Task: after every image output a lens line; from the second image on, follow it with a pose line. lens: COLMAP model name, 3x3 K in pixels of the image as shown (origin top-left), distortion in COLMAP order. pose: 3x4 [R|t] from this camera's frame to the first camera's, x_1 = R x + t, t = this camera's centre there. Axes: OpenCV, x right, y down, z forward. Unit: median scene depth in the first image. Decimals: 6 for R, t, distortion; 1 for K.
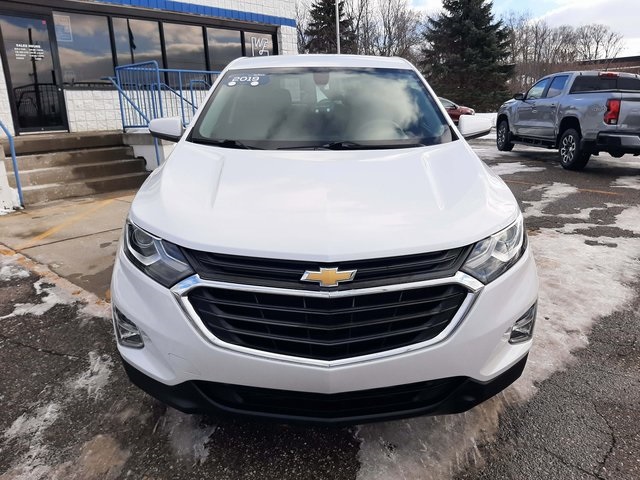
lens RADIAL K [[518.1, 0, 338.2], [0, 518.1, 239.2], [0, 0, 1]] dist [0.010987, -0.054517]
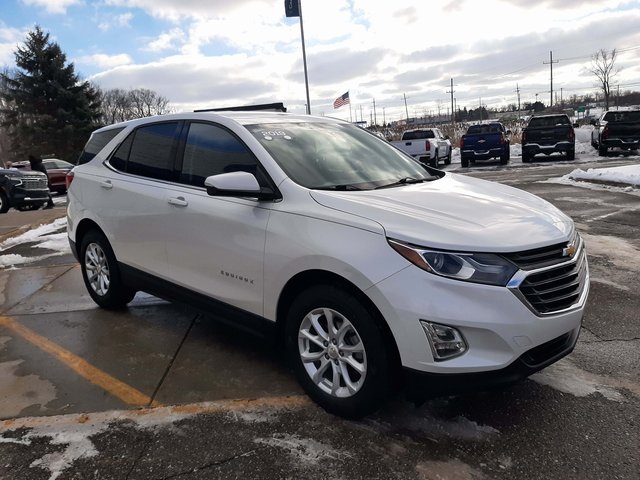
lens RADIAL K [[518.1, 0, 338.2], [0, 518.1, 239.2], [0, 0, 1]] dist [0.010987, -0.054517]
pose [[0.664636, -0.160964, 0.729623, -0.138773], [0.240867, 0.970544, -0.005299, -0.009822], [-0.707278, 0.179264, 0.683829, 0.036908]]
